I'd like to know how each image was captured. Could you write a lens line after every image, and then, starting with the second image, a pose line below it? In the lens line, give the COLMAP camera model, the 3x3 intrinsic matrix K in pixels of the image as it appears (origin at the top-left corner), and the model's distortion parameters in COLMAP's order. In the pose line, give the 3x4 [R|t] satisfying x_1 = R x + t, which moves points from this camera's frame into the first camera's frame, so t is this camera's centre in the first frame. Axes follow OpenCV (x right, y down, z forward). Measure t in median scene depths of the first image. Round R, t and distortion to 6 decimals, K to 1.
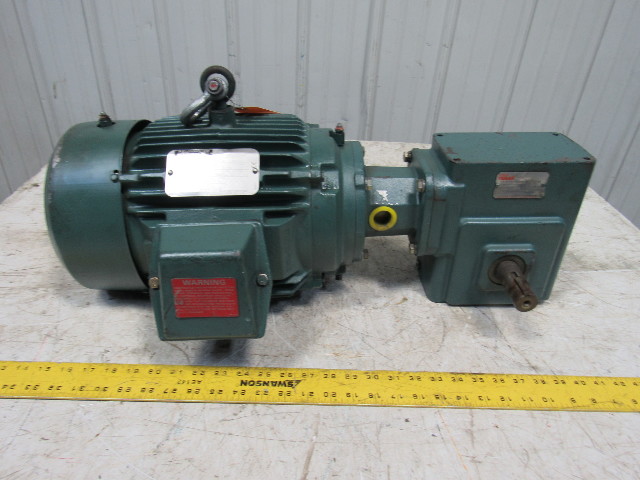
lens RADIAL K [[448.1, 0, 320.0], [0, 448.1, 240.0], [0, 0, 1]] dist [-0.003280, -0.002310]
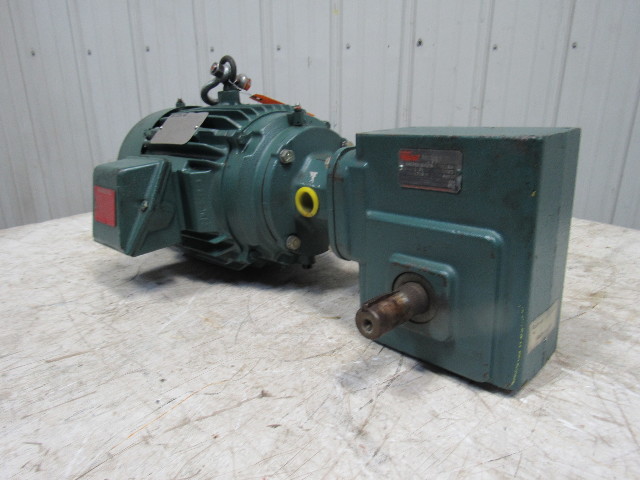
lens RADIAL K [[443.6, 0, 317.6], [0, 443.6, 257.3], [0, 0, 1]] dist [-0.000101, 0.000748]
pose [[0.694441, 0.206957, -0.689145, 0.835031], [-0.338353, 0.939174, -0.058910, 0.106181], [0.635035, 0.274083, 0.722225, 0.429148]]
